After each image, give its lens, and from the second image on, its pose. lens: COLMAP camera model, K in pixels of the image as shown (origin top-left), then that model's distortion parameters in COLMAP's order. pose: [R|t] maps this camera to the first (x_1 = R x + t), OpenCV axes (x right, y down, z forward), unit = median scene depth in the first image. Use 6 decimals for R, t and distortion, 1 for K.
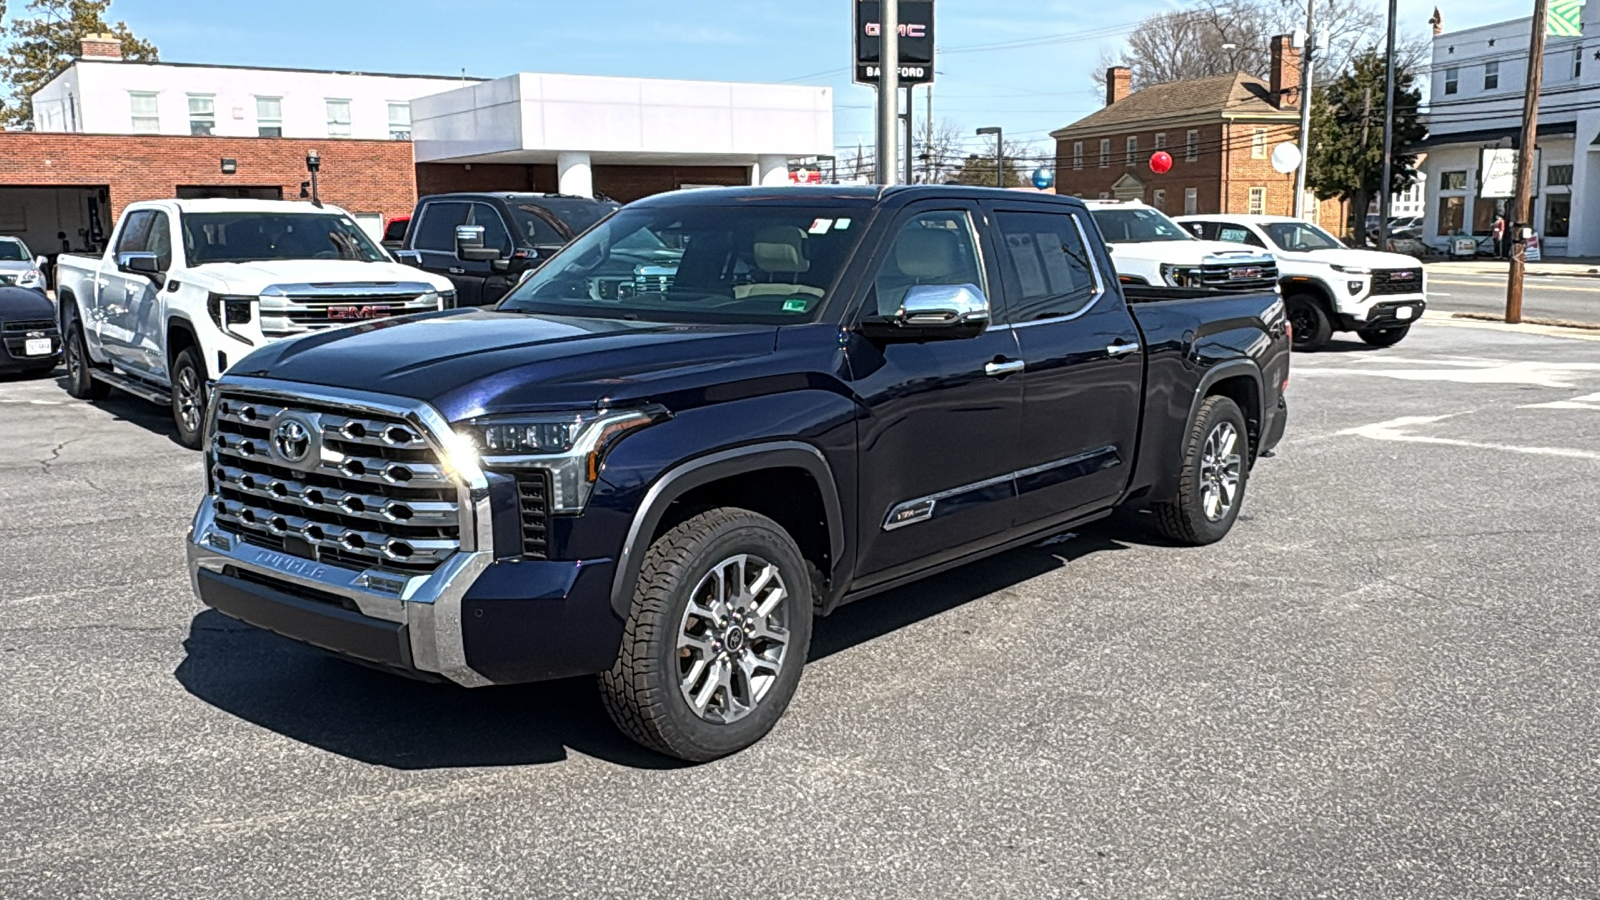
lens RADIAL K [[1413.3, 0, 798.1], [0, 1413.3, 448.0], [0, 0, 1]] dist [-0.003970, 0.003014]
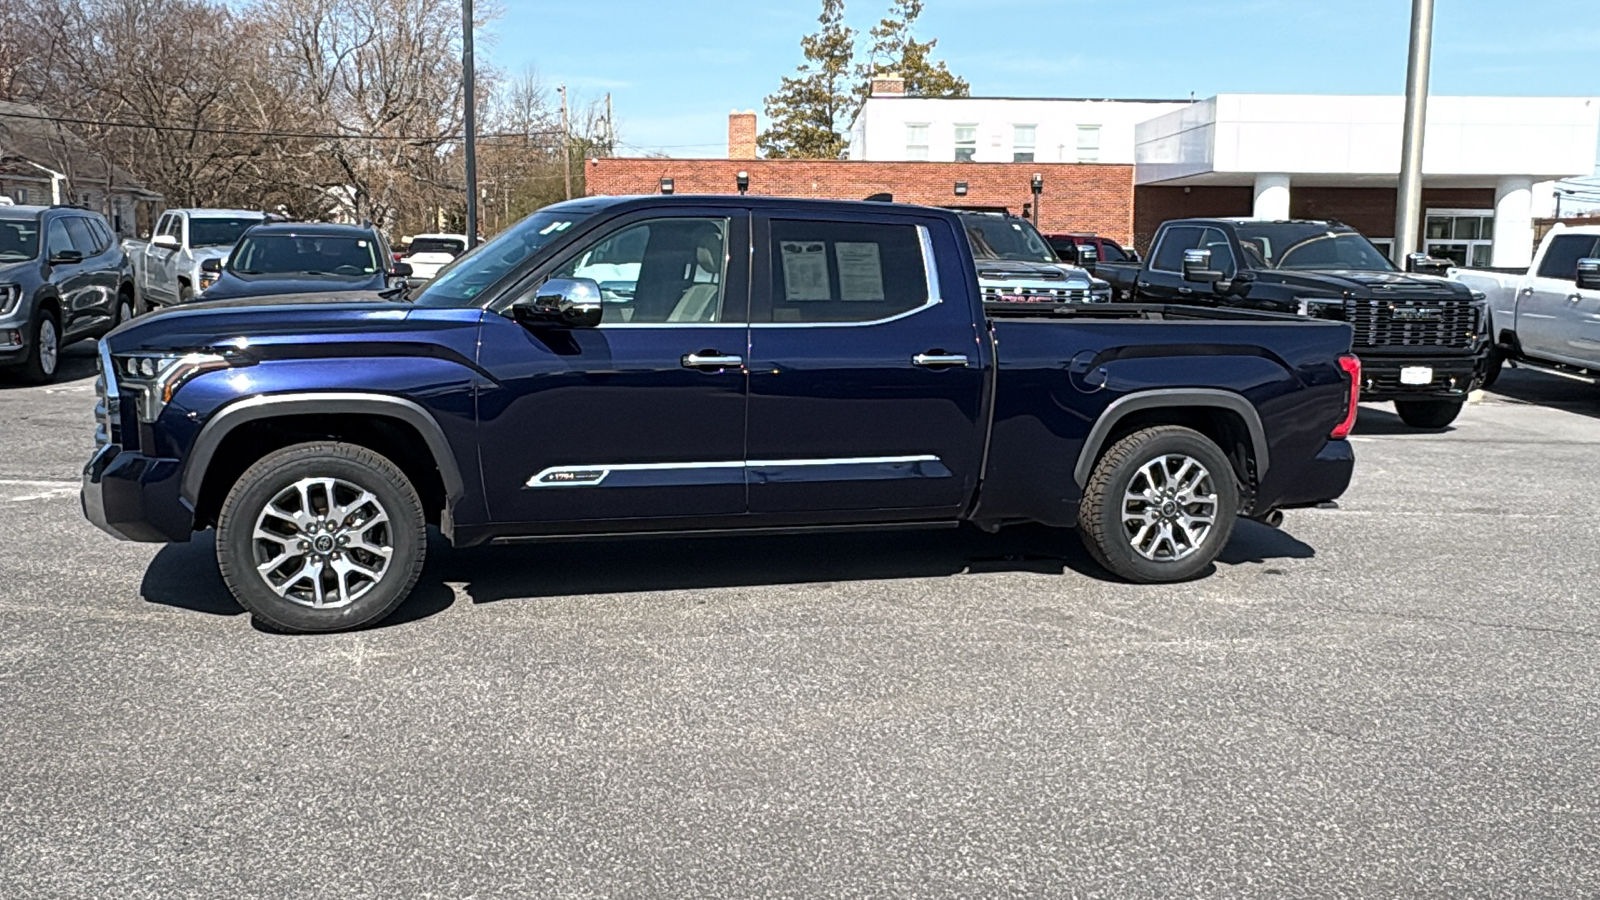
lens RADIAL K [[1413.3, 0, 796.5], [0, 1413.3, 447.6], [0, 0, 1]] dist [-0.003970, 0.003014]
pose [[0.834506, 0.098400, -0.542141, 0.669094], [-0.107564, 0.994087, 0.014859, -0.011314], [0.540397, 0.045915, 0.840156, 0.100044]]
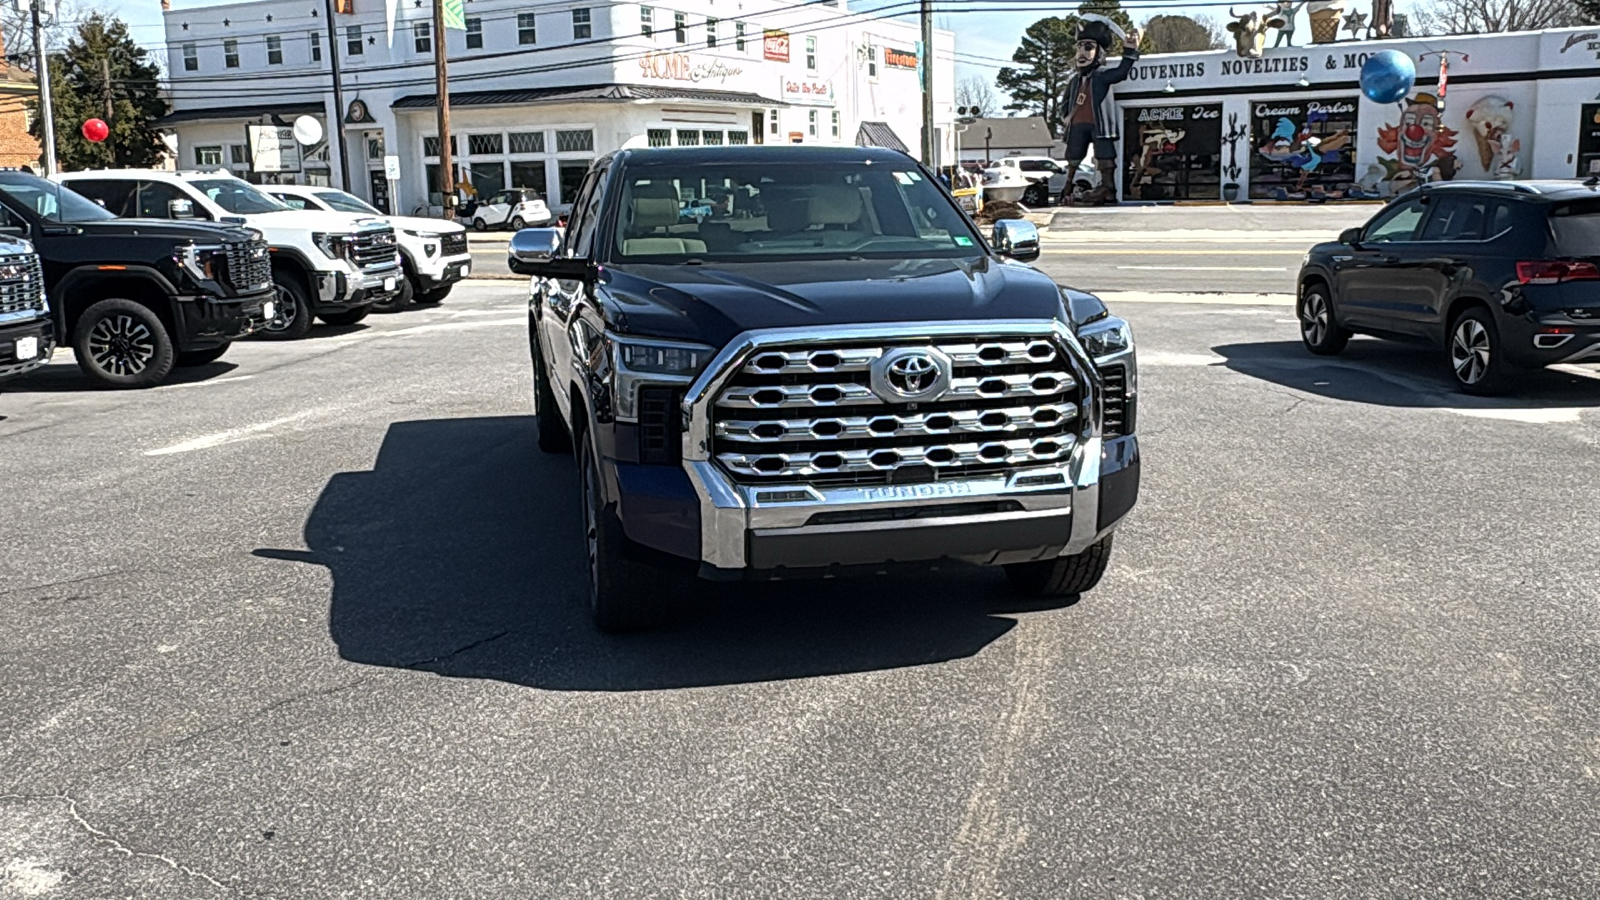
lens RADIAL K [[1413.3, 0, 797.8], [0, 1413.3, 452.7], [0, 0, 1]] dist [-0.003970, 0.003014]
pose [[0.625018, -0.152771, 0.765515, -0.791951], [0.137992, 0.986841, 0.084274, -0.031559], [-0.768317, 0.052962, 0.637875, 0.245818]]
